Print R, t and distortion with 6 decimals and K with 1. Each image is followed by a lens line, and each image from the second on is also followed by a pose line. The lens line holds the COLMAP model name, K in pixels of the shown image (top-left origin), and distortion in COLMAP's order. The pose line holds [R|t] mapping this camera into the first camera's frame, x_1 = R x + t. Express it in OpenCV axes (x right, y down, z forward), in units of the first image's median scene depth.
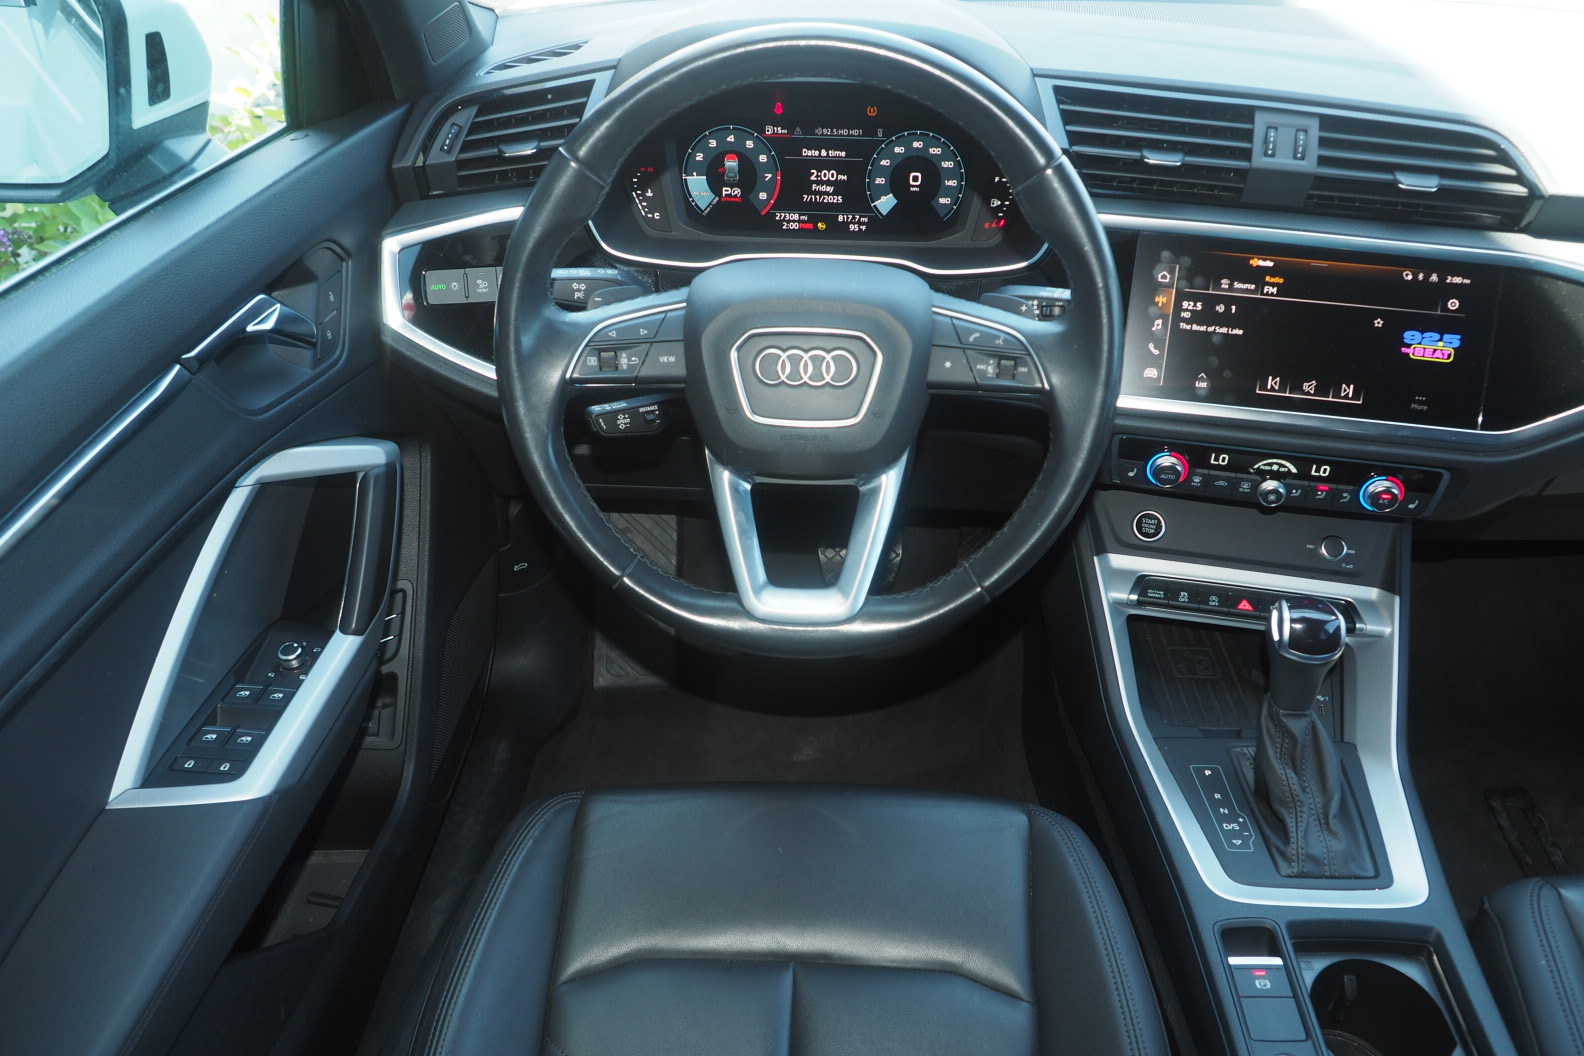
lens RADIAL K [[1165.7, 0, 798.3], [0, 1165.7, 532.3], [0, 0, 1]] dist [-0.027836, 0.010194]
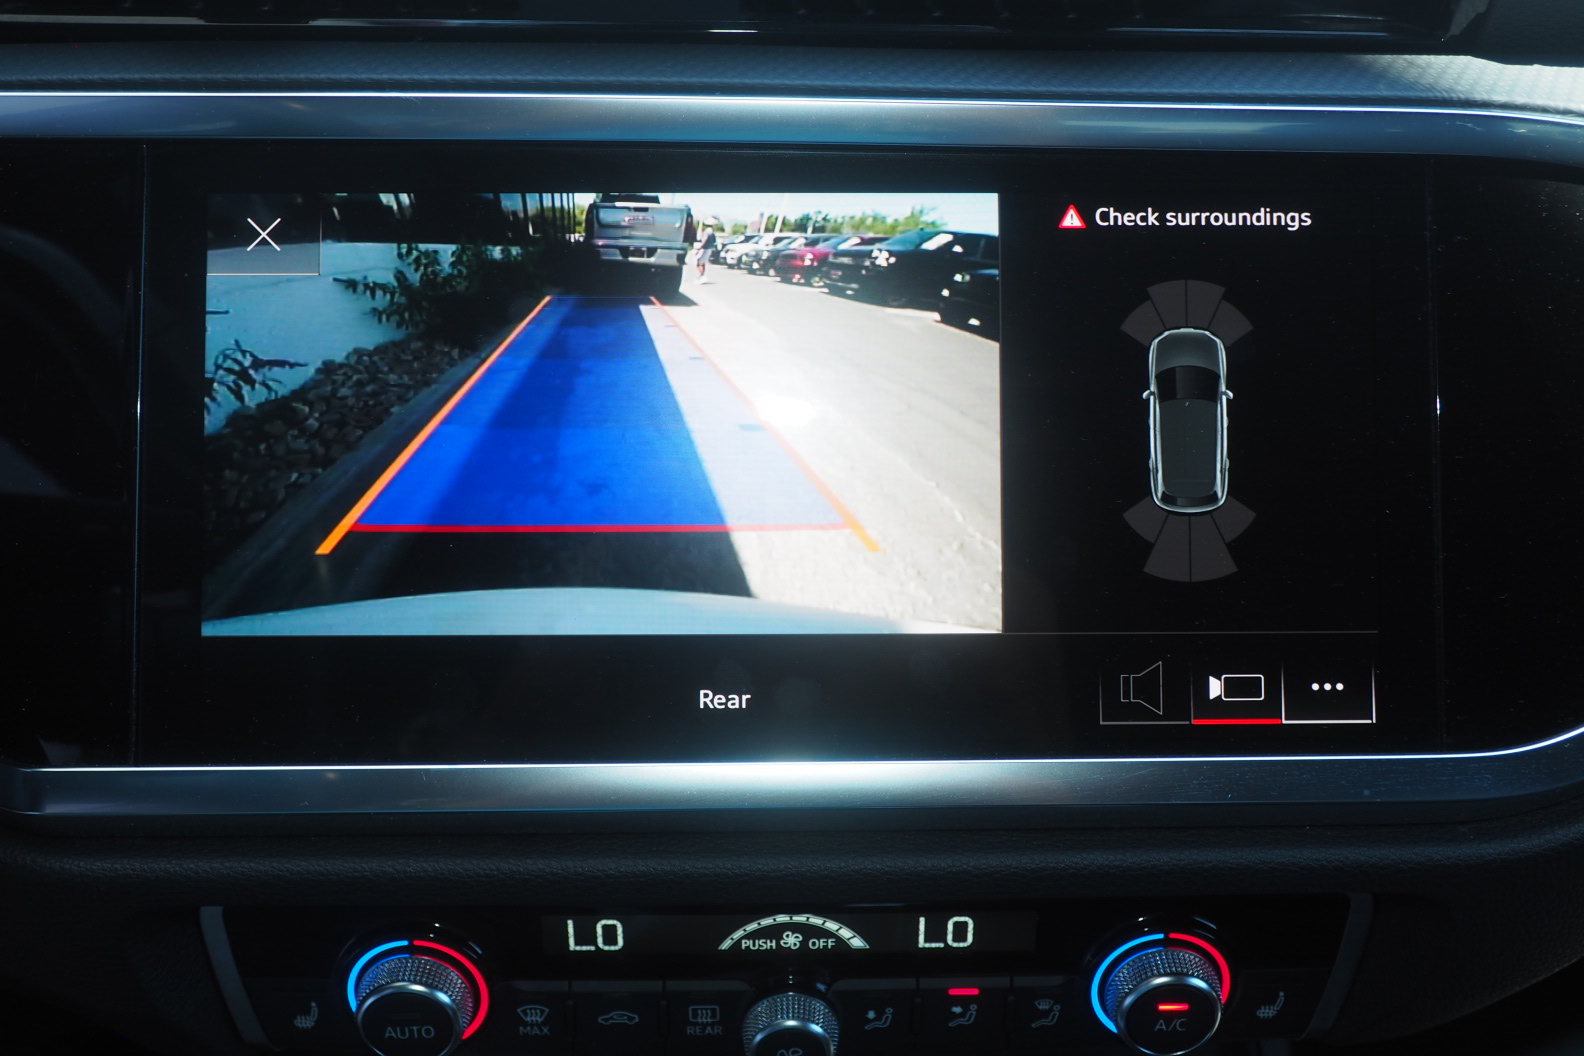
lens RADIAL K [[1628.1, 0, 802.6], [0, 1628.1, 526.3], [0, 0, 1]] dist [-0.010010, 0.000000]
pose [[0.973337, -0.107657, 0.202548, 0.341962], [0.133104, 0.984232, -0.116491, -0.106699], [-0.186813, 0.140345, 0.972319, 0.600765]]
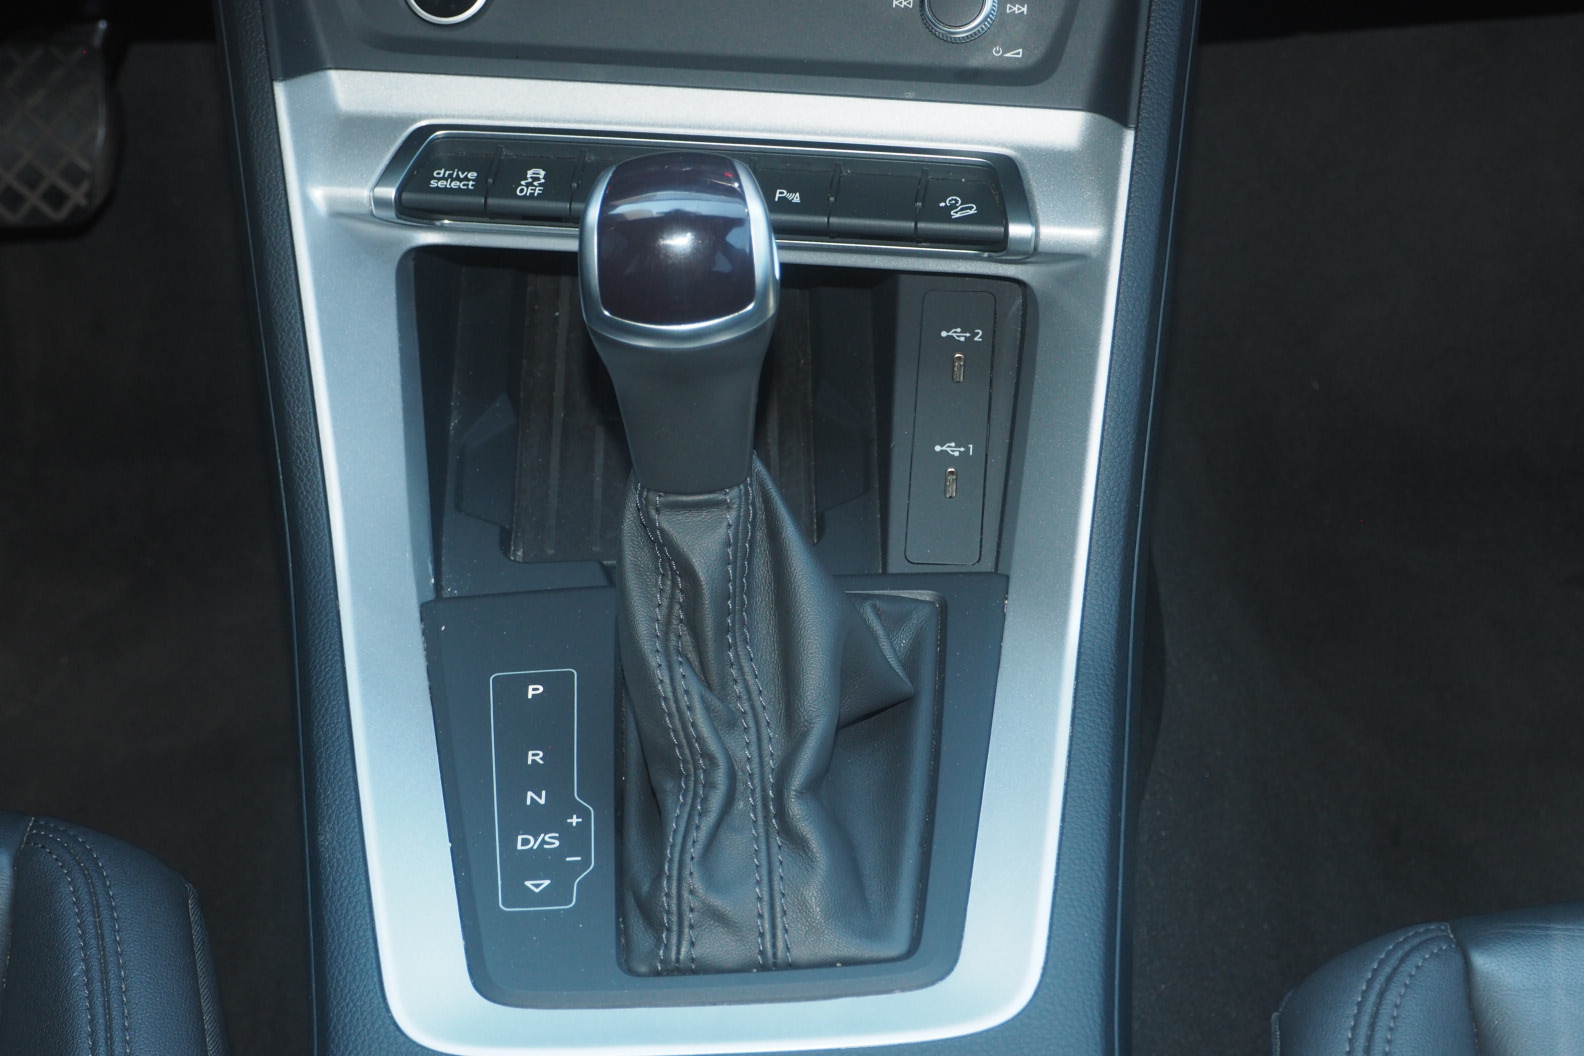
lens RADIAL K [[3213.9, 0, 785.5], [0, 3213.9, 528.2], [0, 0, 1]] dist [-0.008858, 0.000000]
pose [[0.997125, -0.075750, 0.002055, 0.422697], [0.074806, 0.988309, 0.132851, 0.038939], [-0.012095, -0.132315, 0.991134, 0.066147]]
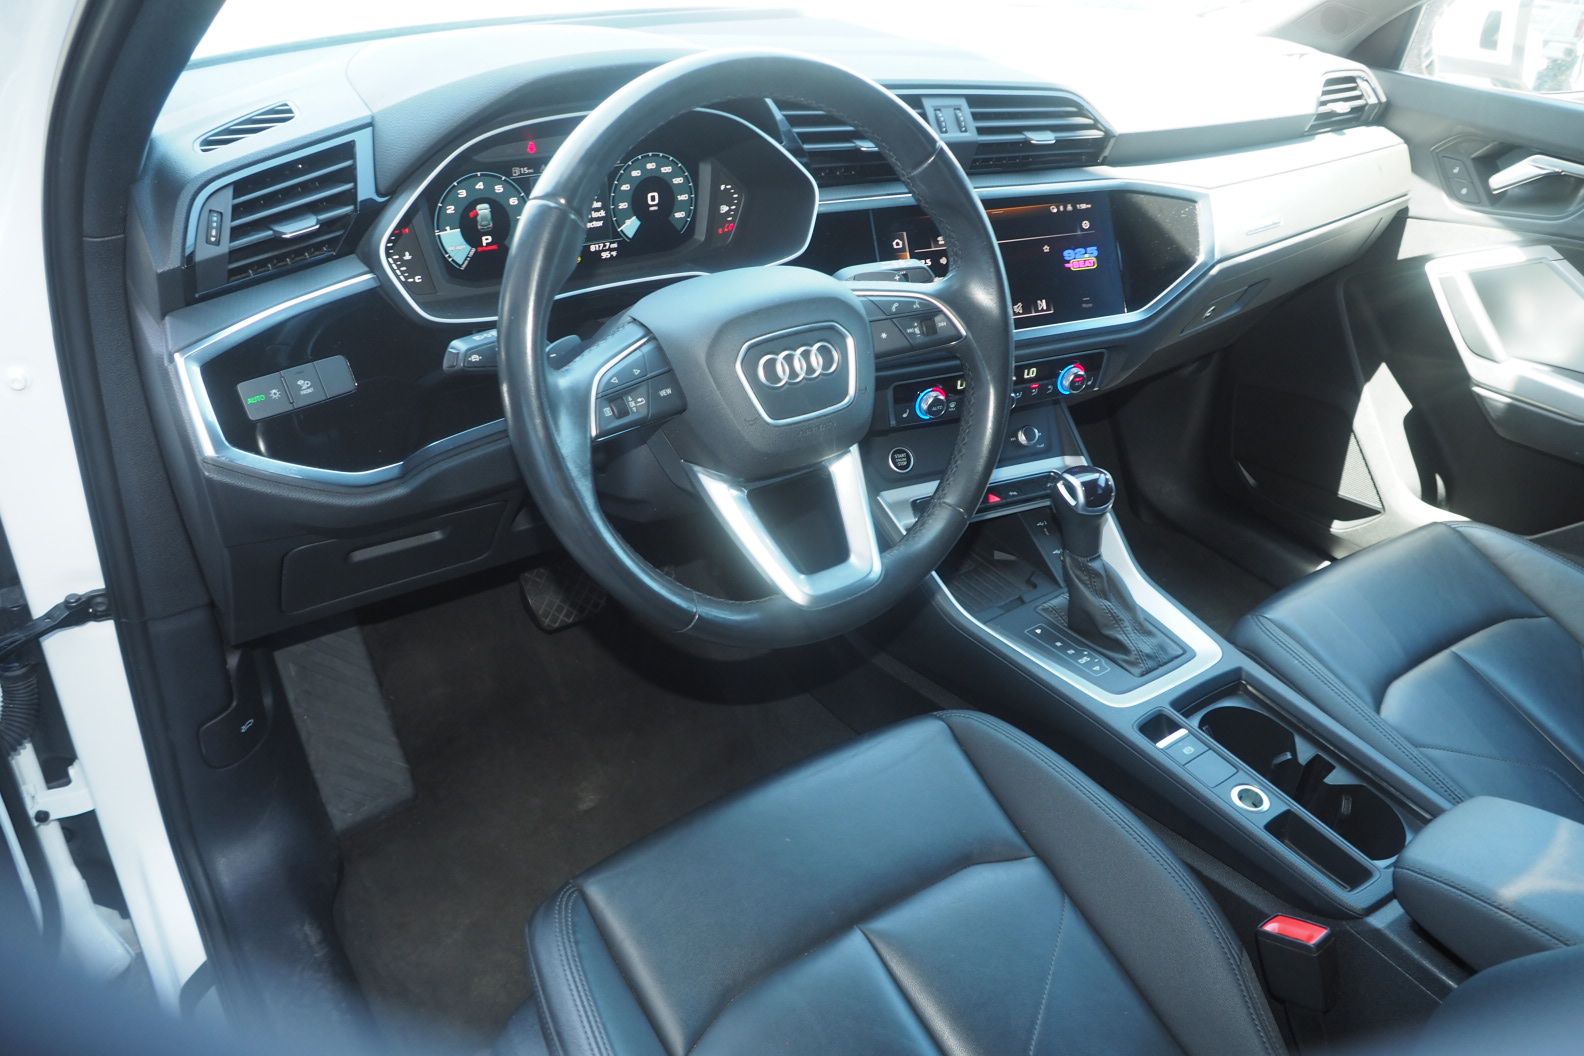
lens RADIAL K [[1165.7, 0, 803.7], [0, 1165.7, 534.2], [0, 0, 1]] dist [-0.027836, 0.010194]
pose [[0.793897, -0.298158, 0.529934, -0.455233], [0.311240, 0.947961, 0.067084, -0.047783], [-0.522358, 0.111679, 0.845382, 0.082128]]
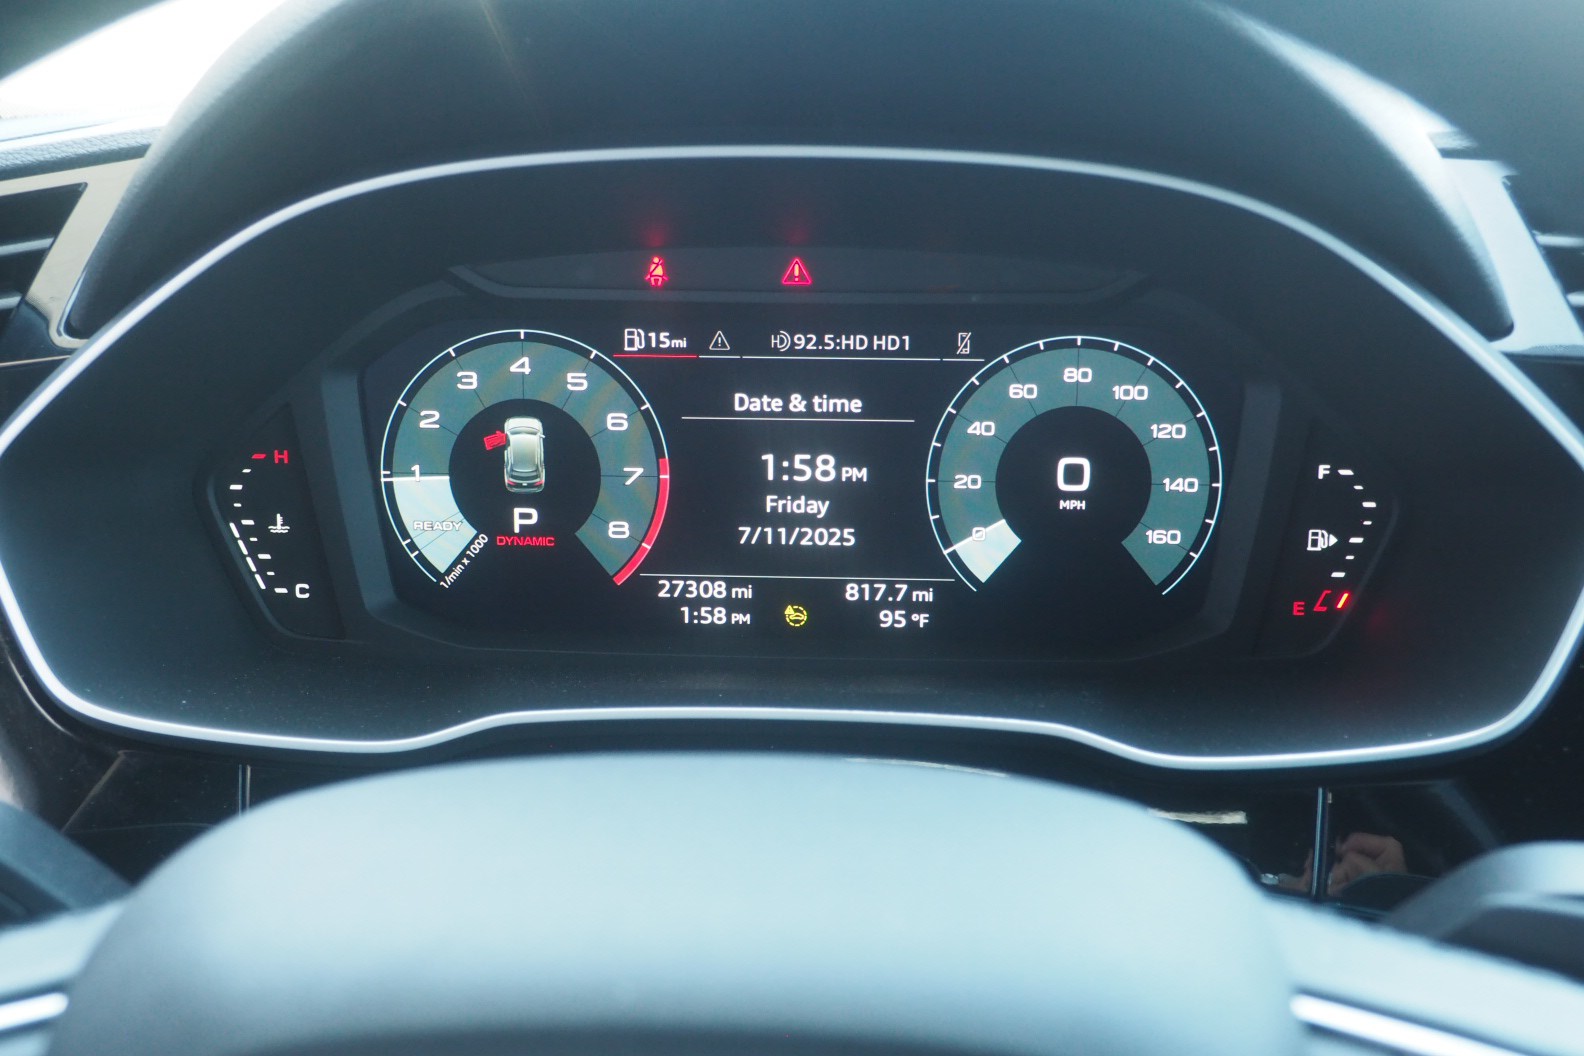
lens RADIAL K [[1812.7, 0, 805.2], [0, 1812.7, 556.8], [0, 0, 1]] dist [0.002752, 0.000000]
pose [[0.999921, -0.011249, -0.005645, 0.027540], [0.009191, 0.959054, -0.283074, -0.140901], [0.008598, 0.282999, 0.959082, 0.529581]]
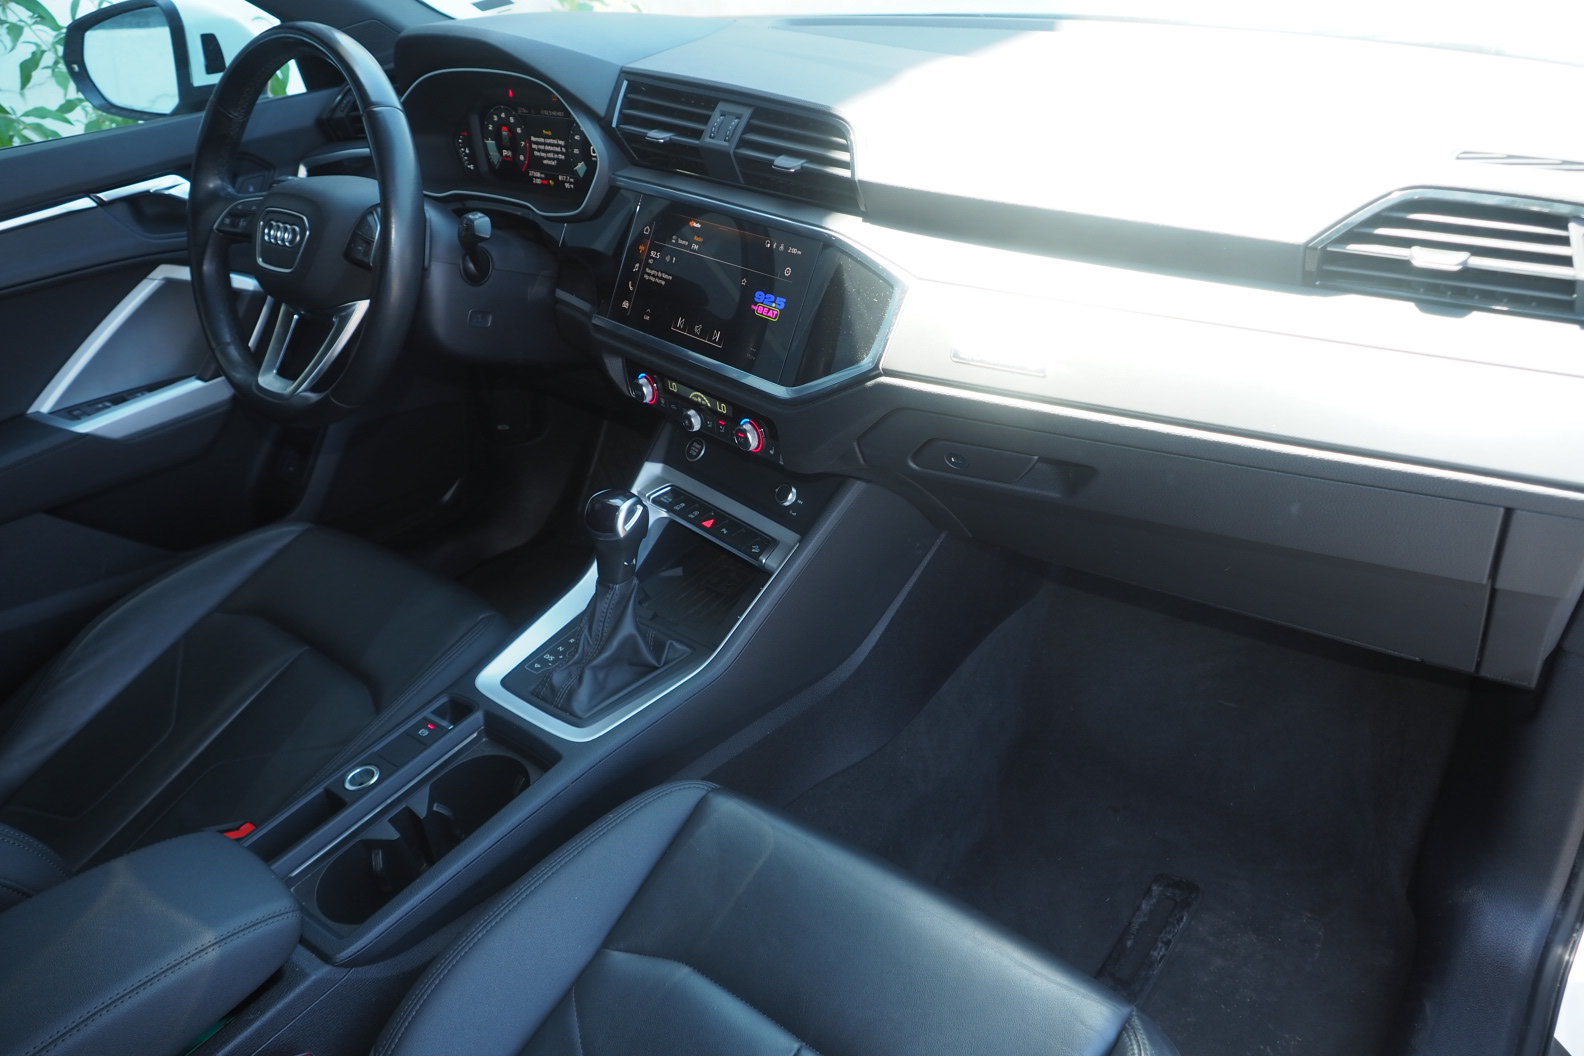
lens RADIAL K [[1119.8, 0, 791.6], [0, 1119.8, 534.4], [0, 0, 1]] dist [-0.022668, 0.001654]
pose [[0.802941, 0.248828, -0.541637, 1.132488], [-0.269166, 0.962134, 0.042984, 0.002490], [0.531824, 0.111277, 0.839513, 0.100263]]
